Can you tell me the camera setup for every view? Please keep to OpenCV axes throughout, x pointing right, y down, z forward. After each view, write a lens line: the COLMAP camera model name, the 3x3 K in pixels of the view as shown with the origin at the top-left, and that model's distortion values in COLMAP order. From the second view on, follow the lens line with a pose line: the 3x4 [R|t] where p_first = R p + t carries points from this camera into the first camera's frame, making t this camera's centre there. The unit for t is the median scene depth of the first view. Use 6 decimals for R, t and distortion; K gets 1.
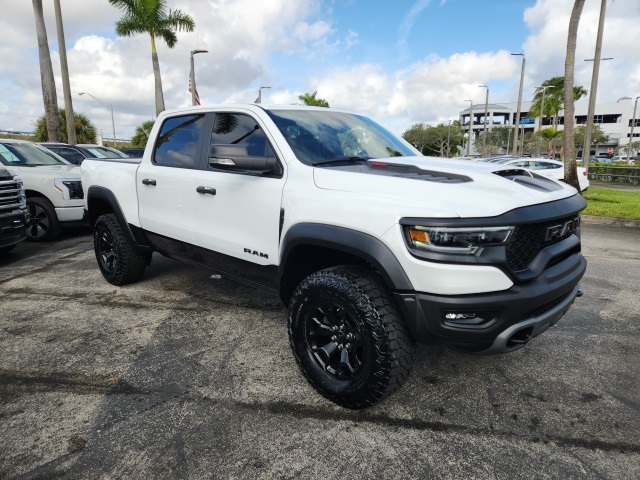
lens RADIAL K [[426.3, 0, 322.3], [0, 426.3, 238.5], [0, 0, 1]] dist [0.071563, -0.053403]
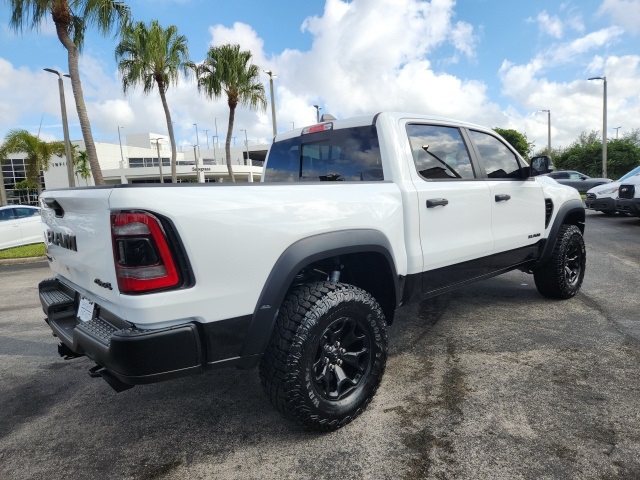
lens RADIAL K [[426.3, 0, 326.4], [0, 426.3, 236.6], [0, 0, 1]] dist [0.071563, -0.053403]
pose [[0.061246, -0.113819, 0.991612, -1.192600], [0.242867, 0.965318, 0.095801, -0.196279], [-0.968124, 0.234962, 0.086764, 1.154117]]
